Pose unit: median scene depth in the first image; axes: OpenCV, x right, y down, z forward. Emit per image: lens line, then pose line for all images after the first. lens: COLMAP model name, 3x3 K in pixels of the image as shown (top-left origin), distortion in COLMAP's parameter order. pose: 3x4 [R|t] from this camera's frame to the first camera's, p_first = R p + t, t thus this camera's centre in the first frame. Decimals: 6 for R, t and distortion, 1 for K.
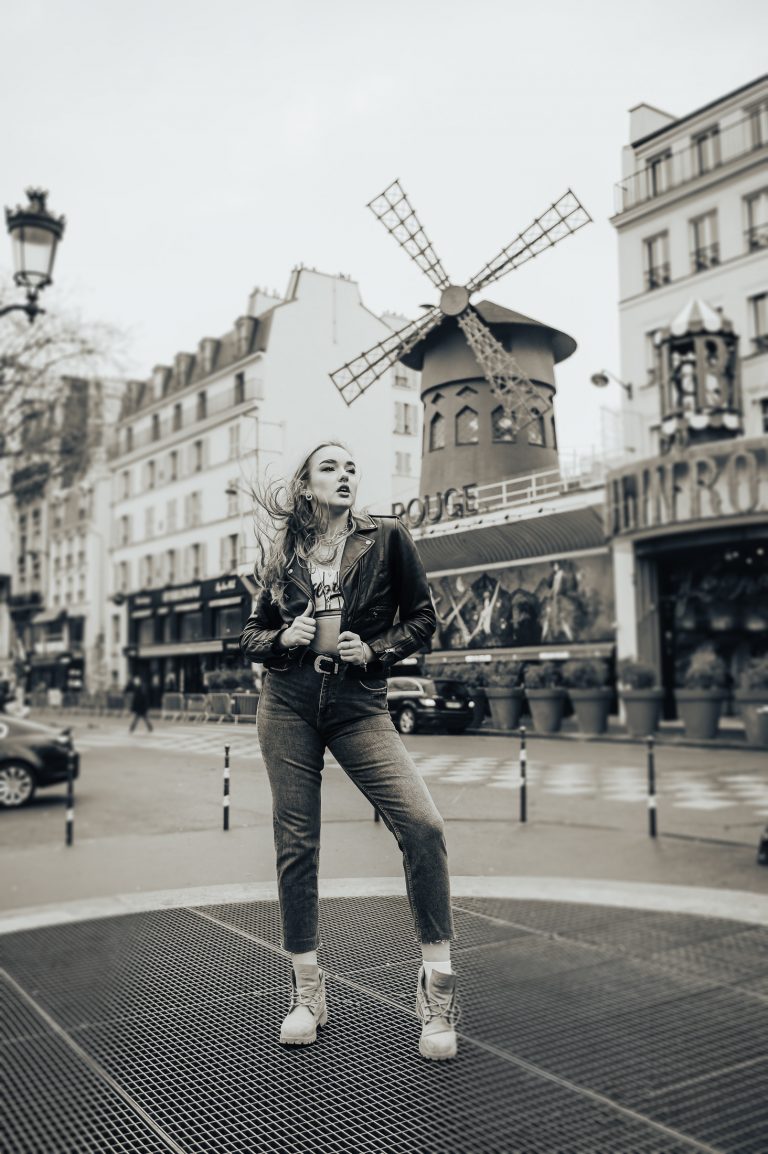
lens RADIAL K [[1211.6, 0, 364.2], [0, 1211.6, 572.4], [0, 0, 1]] dist [-0.002627, -0.004319]
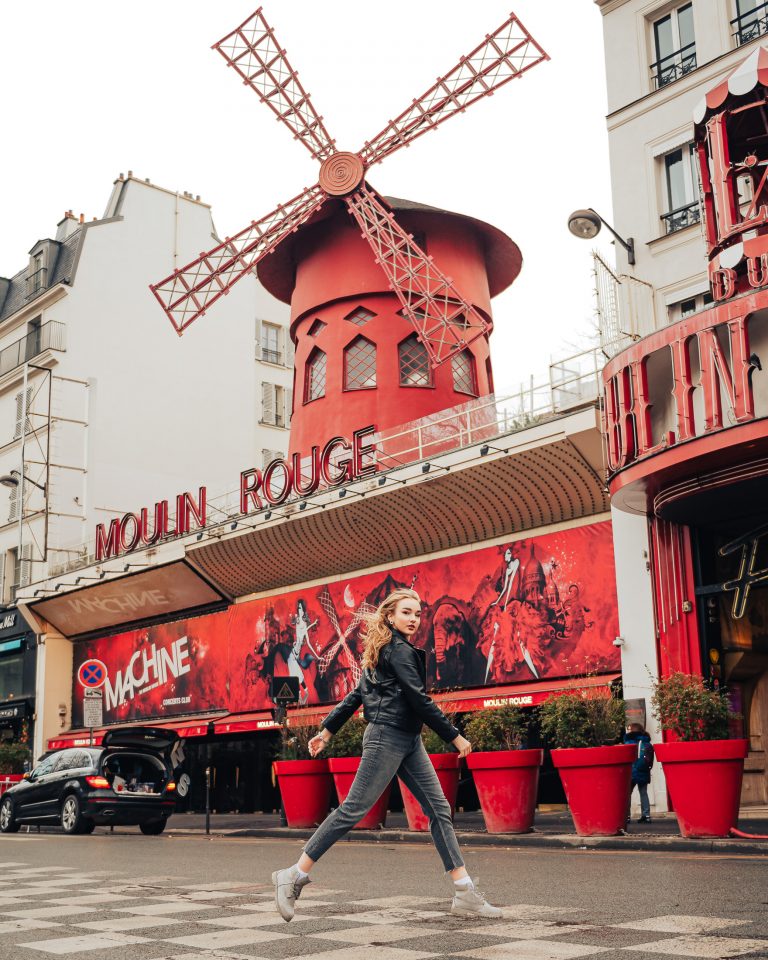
lens RADIAL K [[1347.0, 0, 406.2], [0, 1347.0, 507.3], [0, 0, 1]] dist [-0.020153, -0.065619]
pose [[0.992942, 0.012243, 0.117965, 0.026025], [0.001359, 0.993418, -0.114536, 0.042854], [-0.118591, 0.113888, 0.986390, 0.305261]]
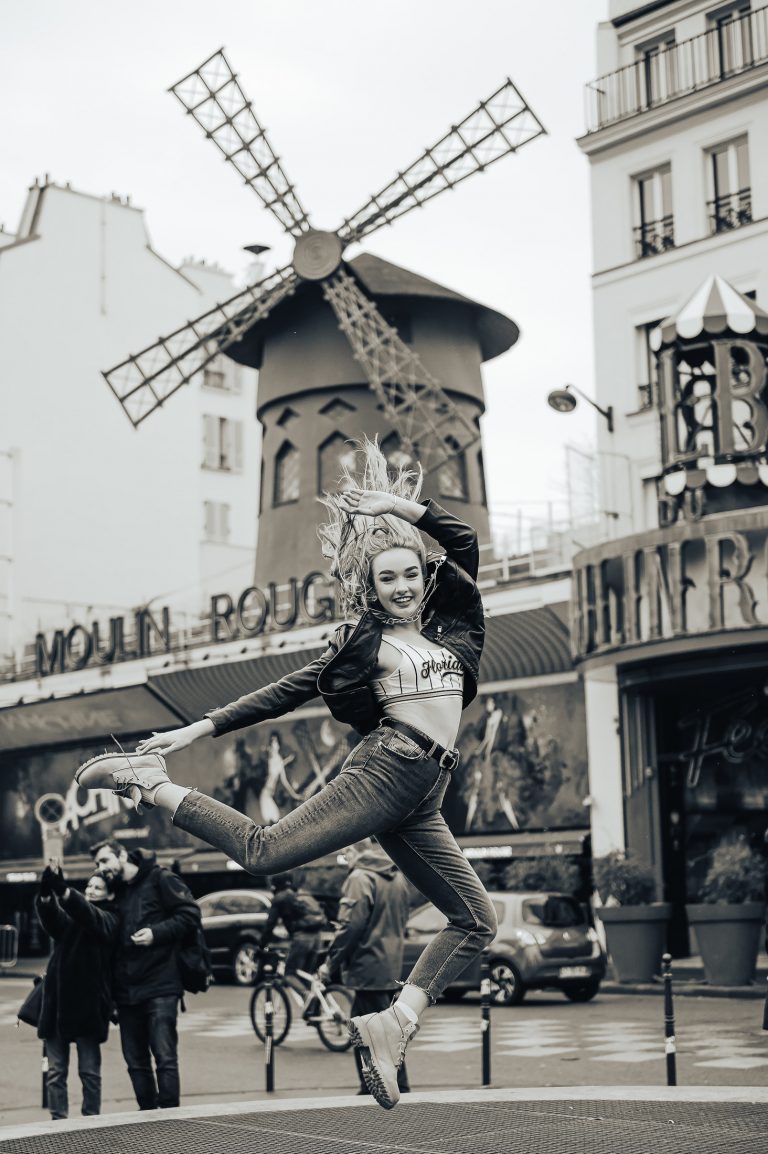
lens RADIAL K [[2221.3, 0, 384.0], [0, 2221.3, 577.0], [0, 0, 1]] dist [0.018796, 0.258878]
pose [[0.992629, 0.009379, 0.120826, -0.024938], [-0.002346, 0.998301, -0.058215, -0.003183], [-0.121166, 0.057502, 0.990965, -0.081726]]
